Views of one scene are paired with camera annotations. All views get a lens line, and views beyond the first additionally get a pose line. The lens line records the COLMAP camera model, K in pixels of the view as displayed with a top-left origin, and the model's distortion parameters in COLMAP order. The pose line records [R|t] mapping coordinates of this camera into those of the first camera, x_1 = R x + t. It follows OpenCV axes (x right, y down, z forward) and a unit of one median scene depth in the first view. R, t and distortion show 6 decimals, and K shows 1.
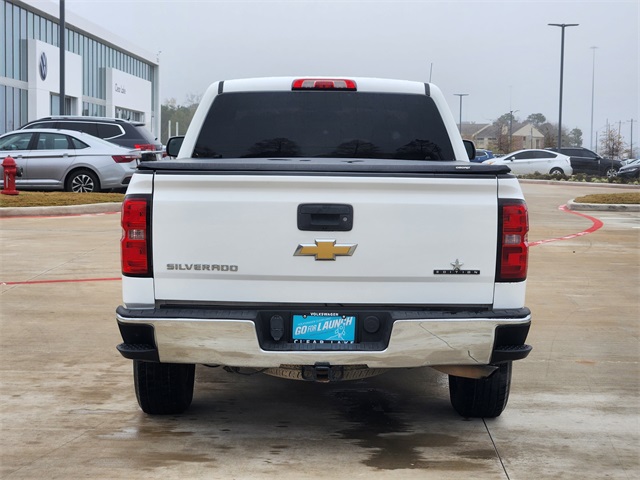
lens RADIAL K [[1207.5, 0, 305.7], [0, 1207.5, 241.9], [0, 0, 1]] dist [-0.002252, 0.000000]
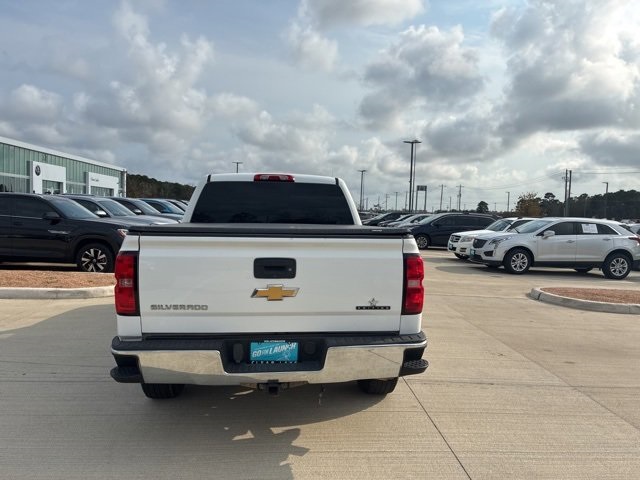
lens RADIAL K [[485.3, 0, 315.0], [0, 485.3, 244.7], [0, 0, 1]] dist [0.059394, -0.043830]
pose [[0.995226, -0.003646, 0.097528, 0.008008], [0.005972, 0.999704, -0.023570, -0.032694], [-0.097413, 0.024040, 0.994954, 0.463828]]
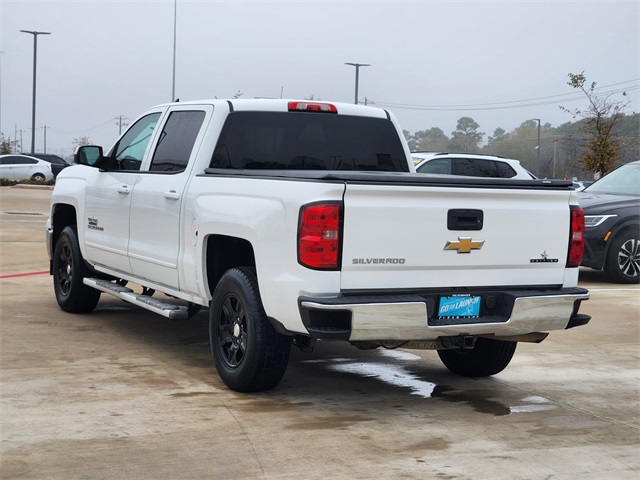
lens RADIAL K [[1207.5, 0, 322.4], [0, 1207.5, 244.2], [0, 0, 1]] dist [-0.002252, 0.000000]
pose [[0.878916, -0.013439, 0.476787, -0.717661], [0.014570, 0.999893, 0.001324, 0.001872], [-0.476754, 0.005783, 0.879018, -0.049156]]
